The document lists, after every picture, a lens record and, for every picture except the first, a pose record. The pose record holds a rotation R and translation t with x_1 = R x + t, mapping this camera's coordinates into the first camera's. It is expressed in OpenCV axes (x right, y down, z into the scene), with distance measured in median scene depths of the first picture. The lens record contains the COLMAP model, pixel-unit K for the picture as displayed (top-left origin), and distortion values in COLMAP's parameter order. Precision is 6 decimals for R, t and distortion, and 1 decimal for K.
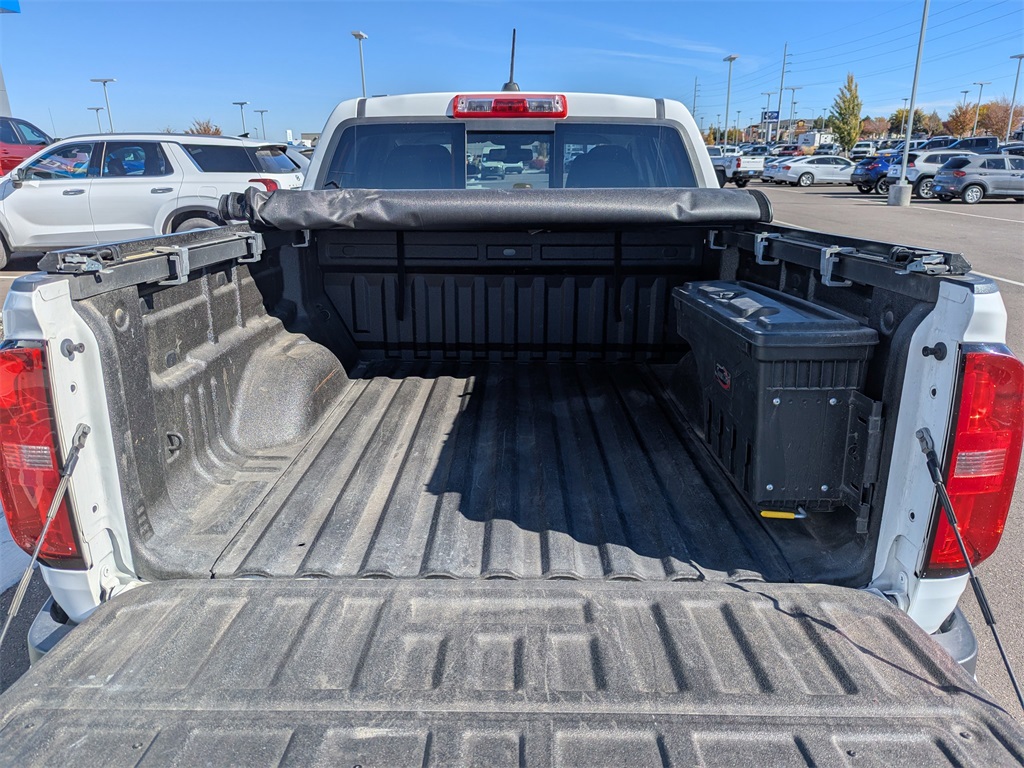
lens RADIAL K [[721.6, 0, 506.2], [0, 721.6, 391.9], [0, 0, 1]] dist [0.043107, -0.038115]
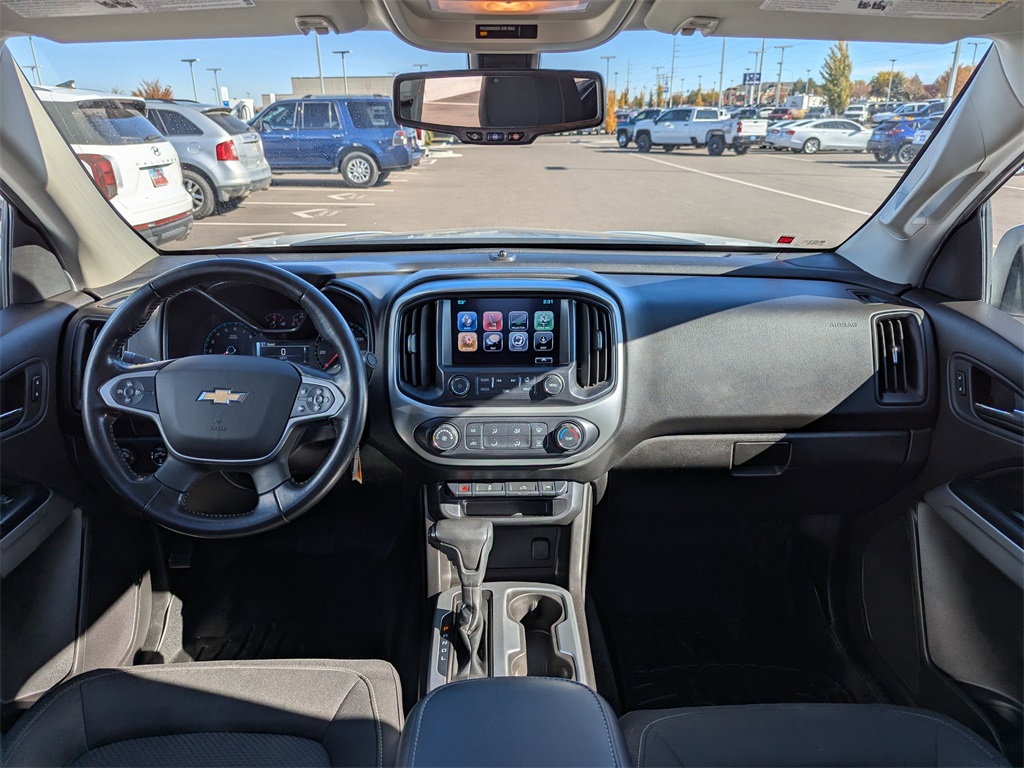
lens RADIAL K [[721.6, 0, 507.6], [0, 721.6, 397.1], [0, 0, 1]] dist [0.043107, -0.038115]
pose [[0.999351, -0.011928, 0.033987, -0.000280], [0.010189, 0.998652, 0.050894, -0.045628], [-0.034548, -0.050515, 0.998126, 0.142357]]
